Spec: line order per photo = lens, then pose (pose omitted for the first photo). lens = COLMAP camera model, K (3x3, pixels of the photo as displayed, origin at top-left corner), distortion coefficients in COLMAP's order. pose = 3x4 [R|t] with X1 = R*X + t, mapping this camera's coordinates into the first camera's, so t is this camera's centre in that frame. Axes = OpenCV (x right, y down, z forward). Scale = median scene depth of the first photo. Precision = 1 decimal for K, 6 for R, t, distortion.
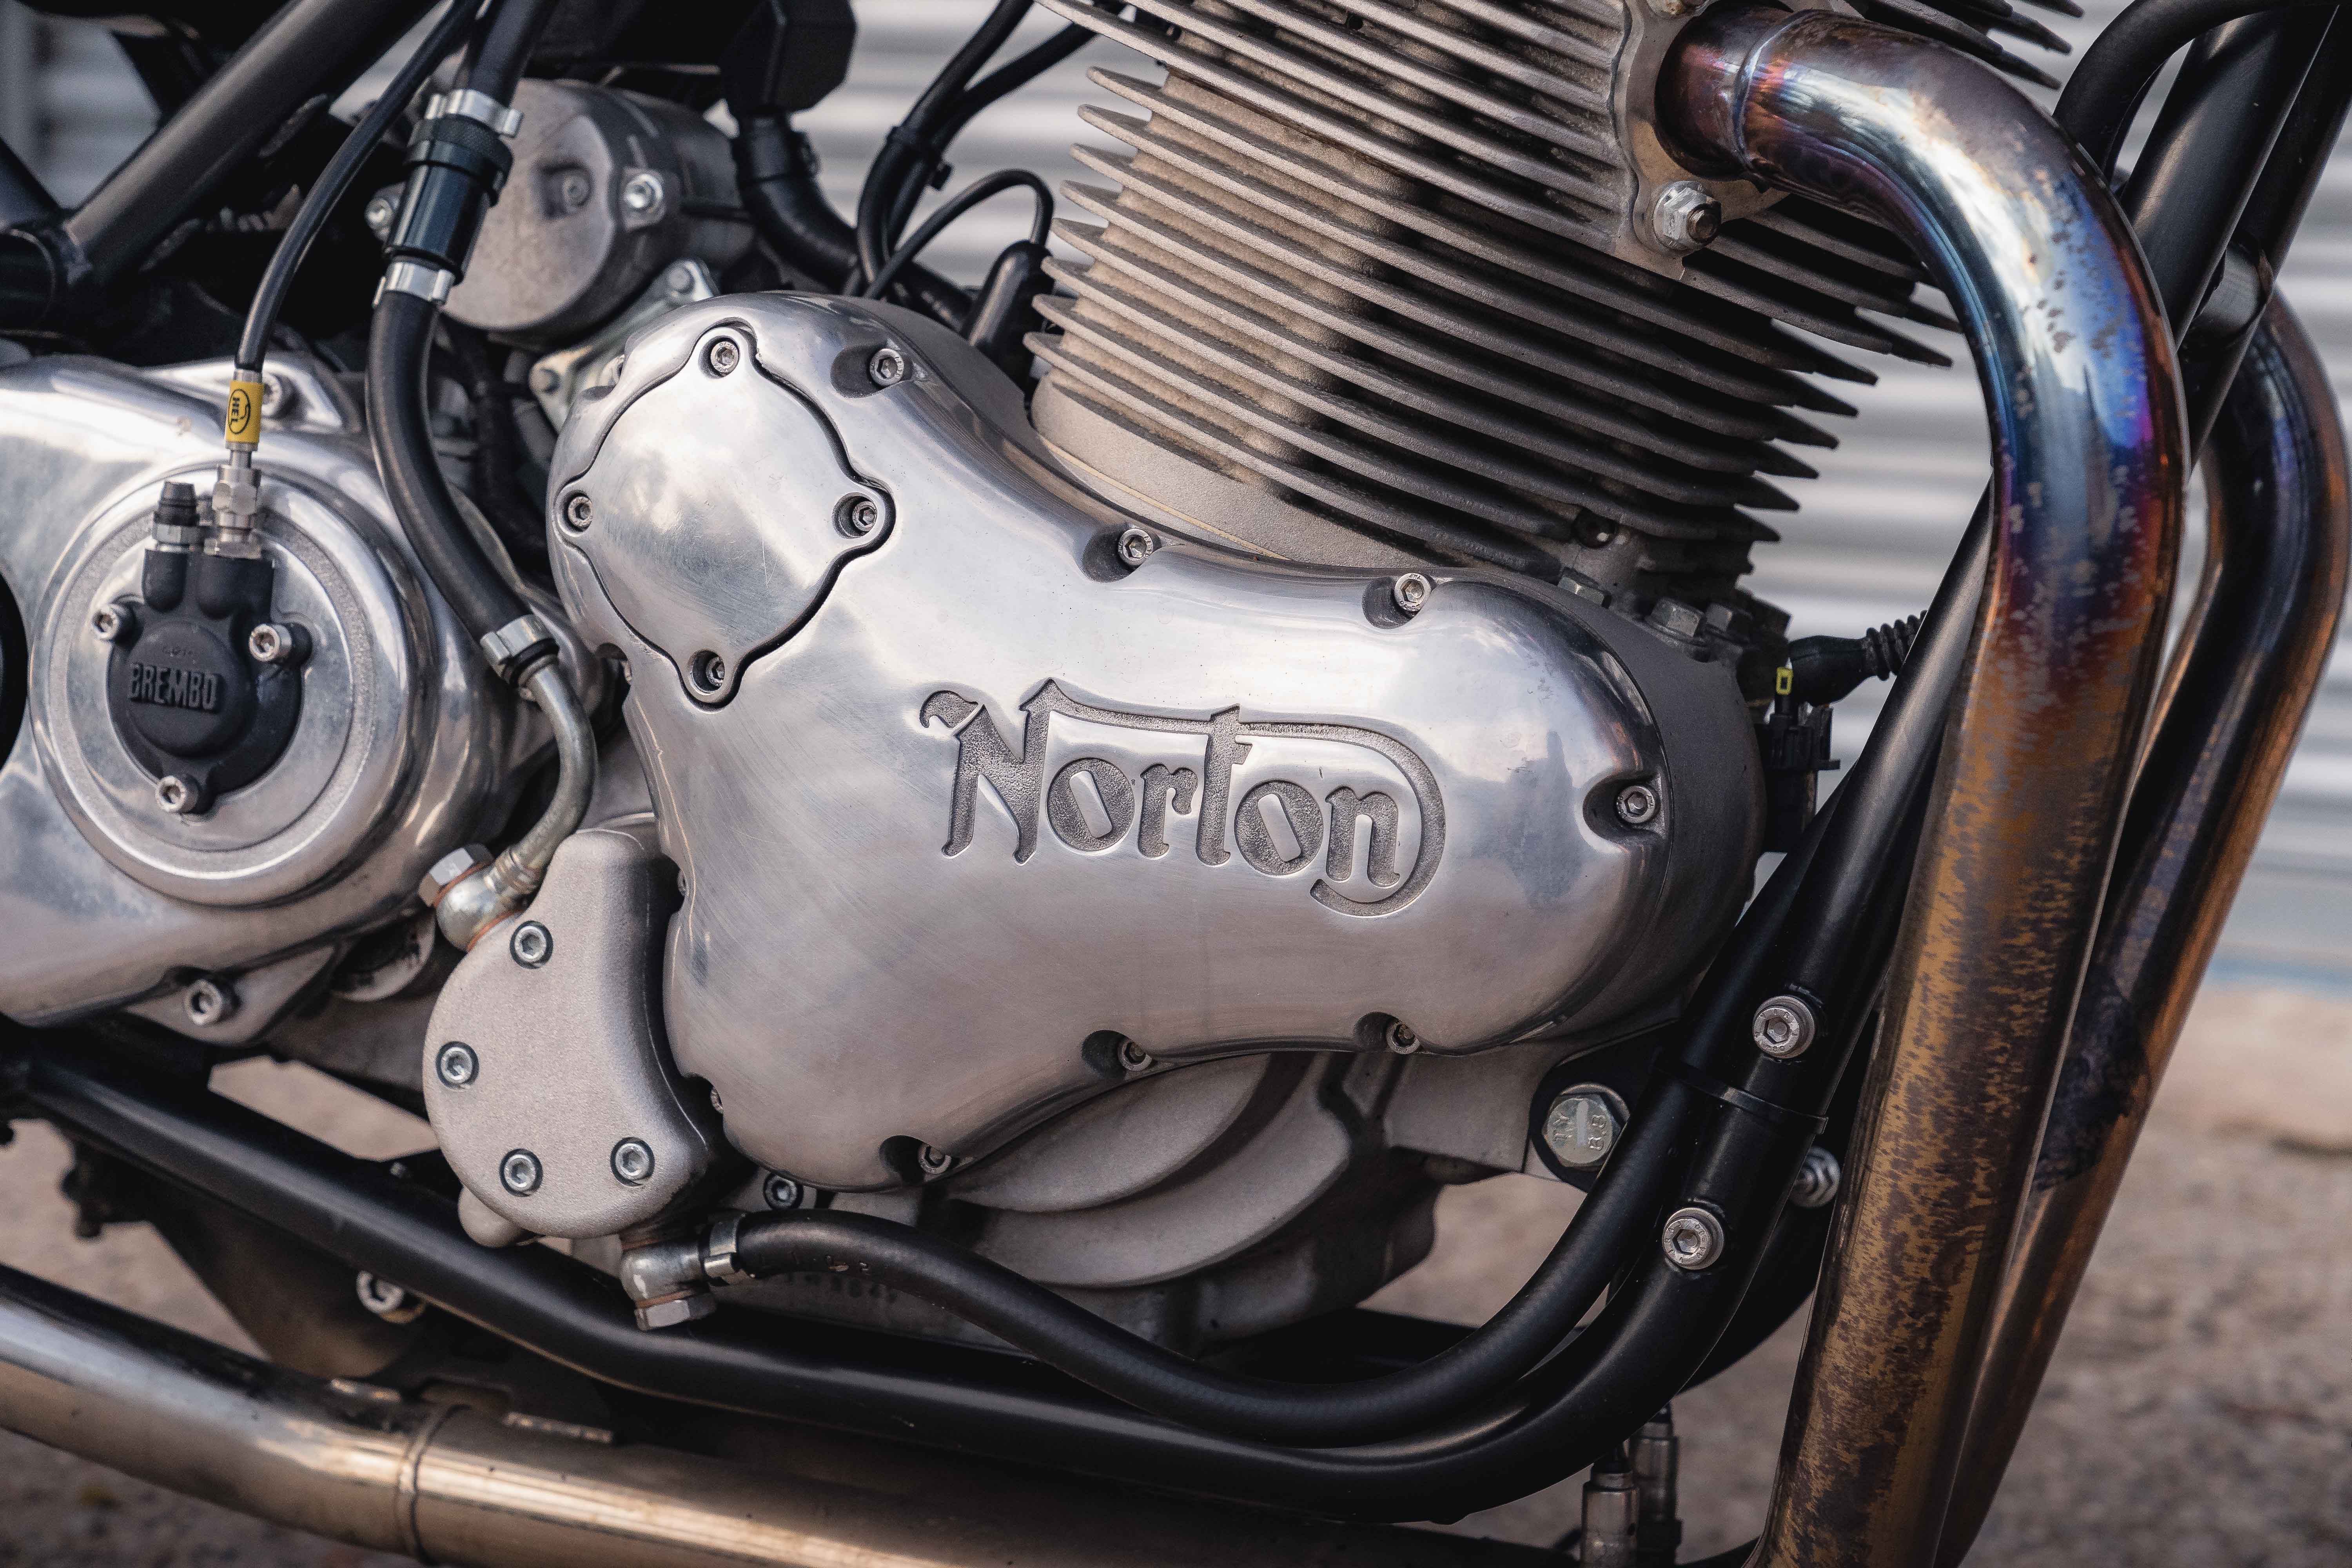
lens RADIAL K [[4534.0, 0, 1172.6], [0, 4534.0, 785.7], [0, 0, 1]] dist [0.030003, 0.000000]
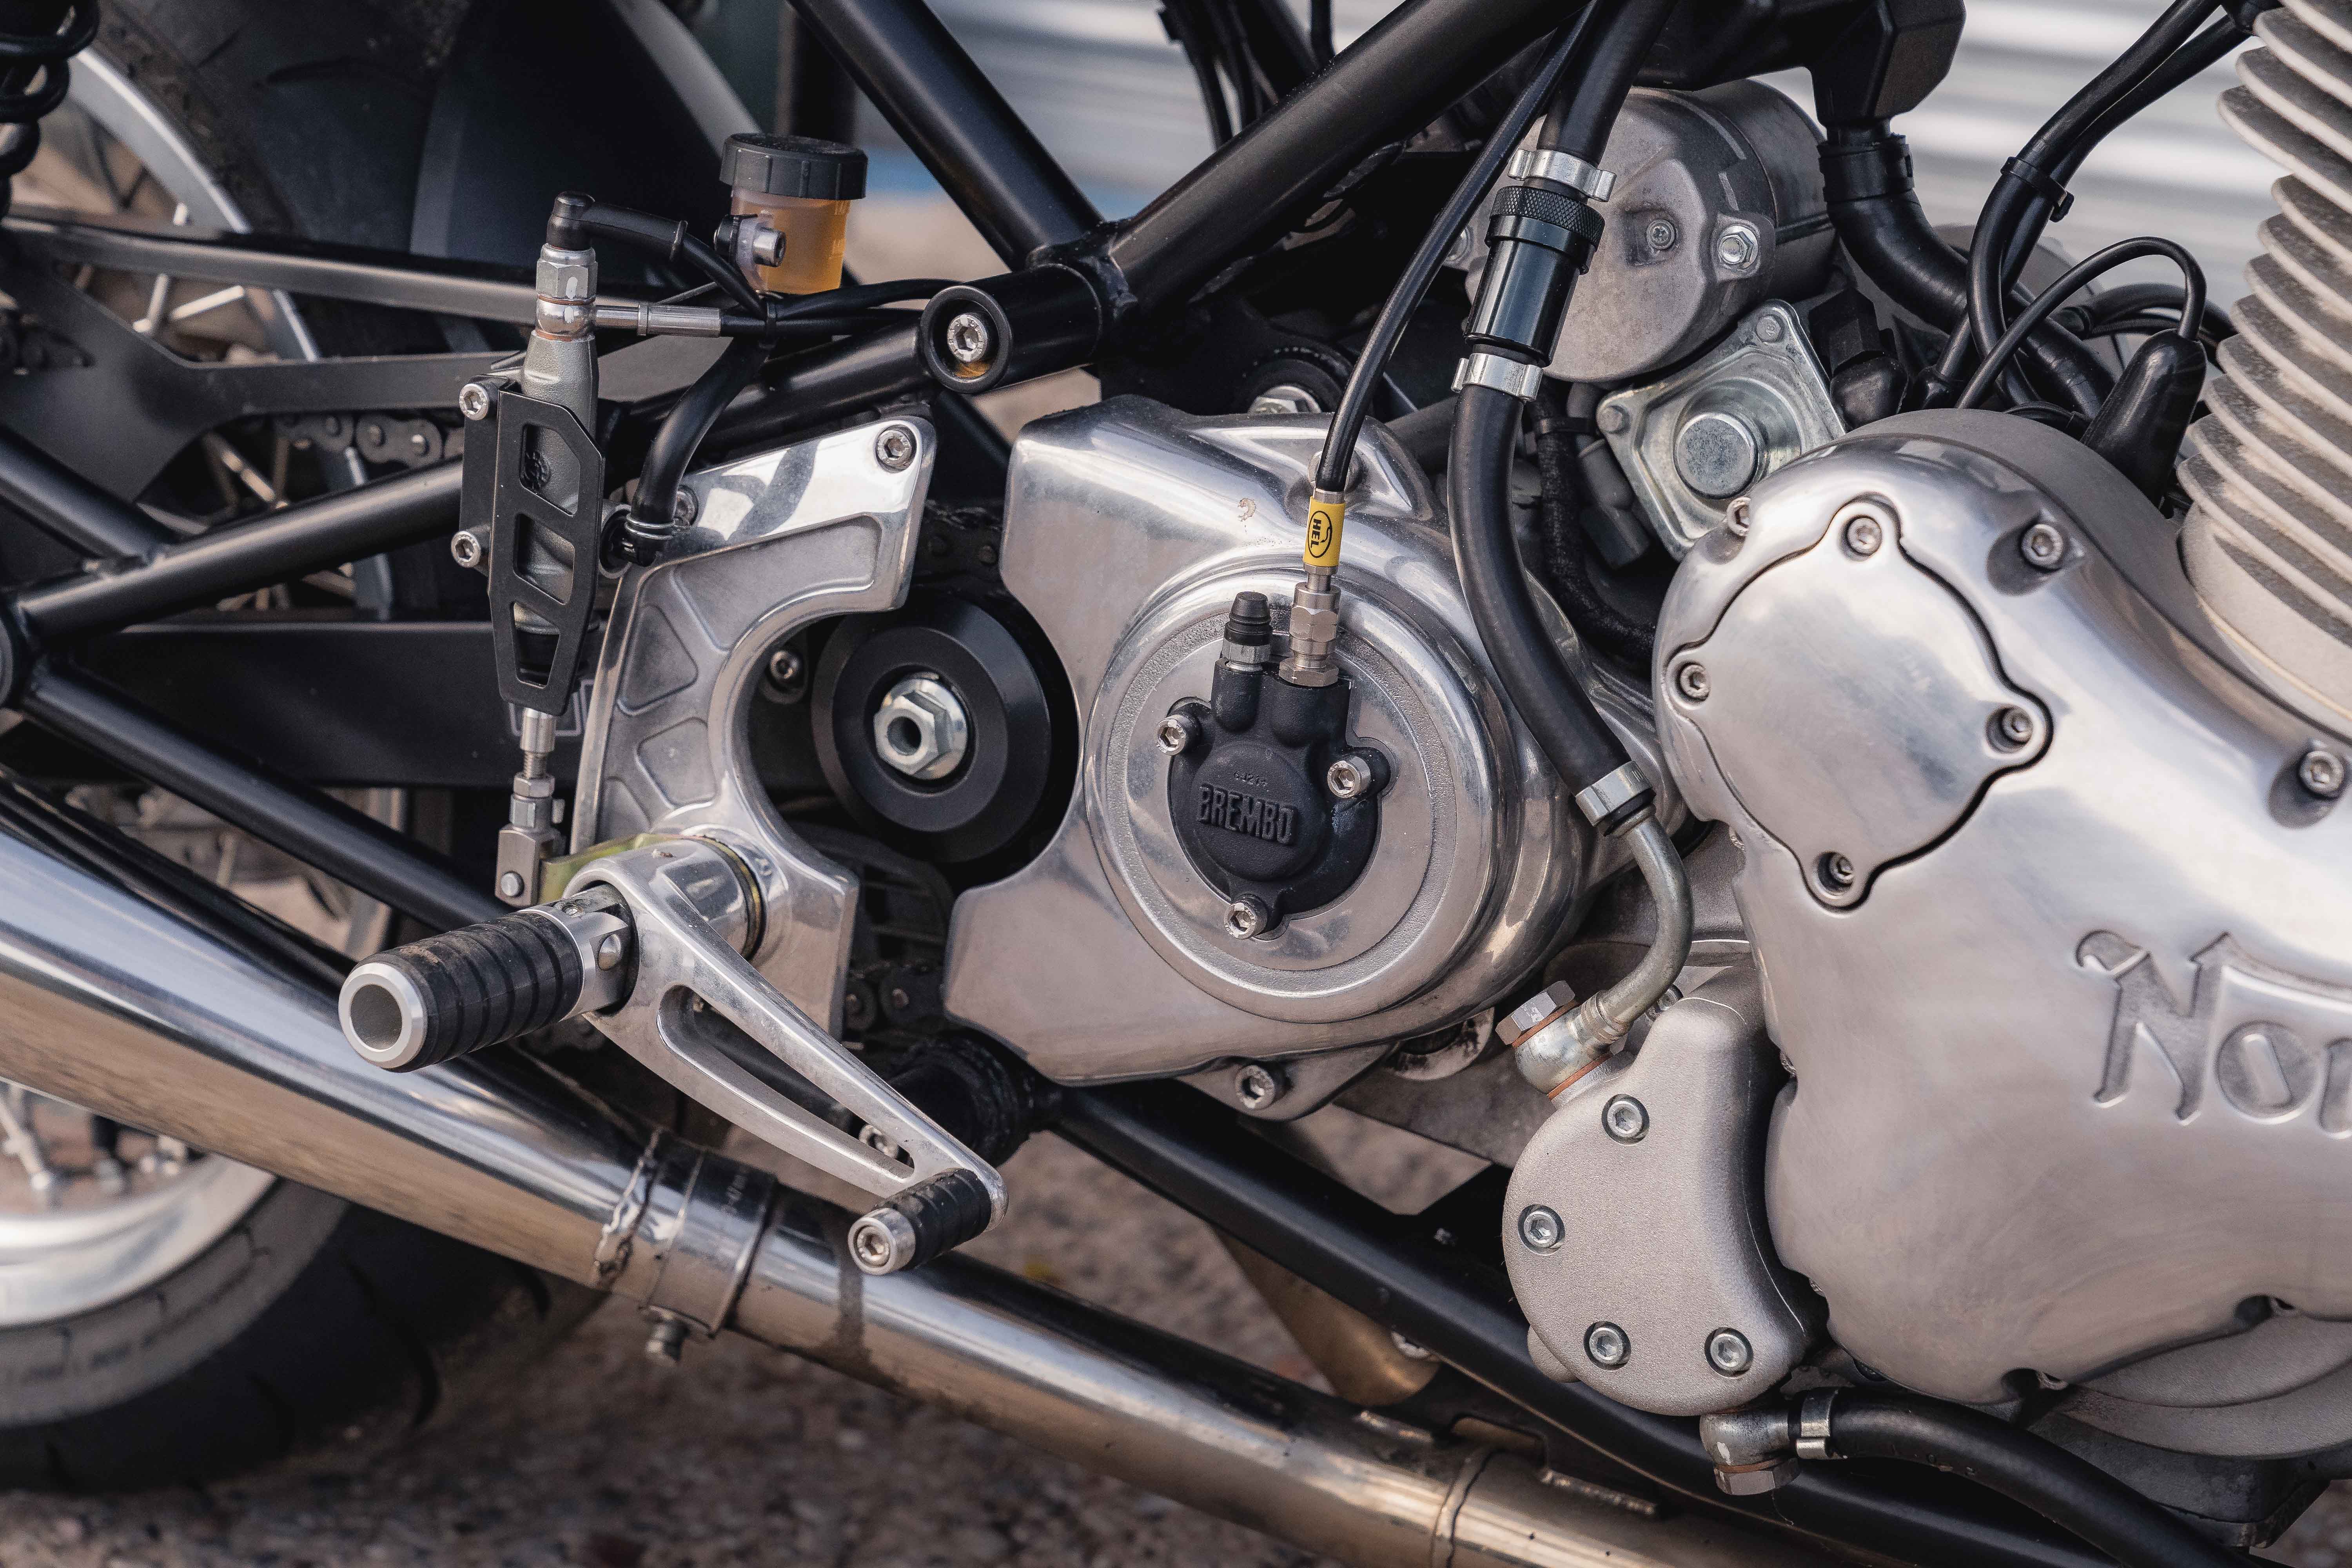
lens RADIAL K [[4534.0, 0, 1174.6], [0, 4534.0, 792.4], [0, 0, 1]] dist [0.030003, 0.000000]
pose [[0.988922, 0.036421, -0.143896, -0.098291], [-0.006698, 0.979392, 0.201858, -0.217463], [0.148282, -0.198658, 0.968787, 0.080054]]
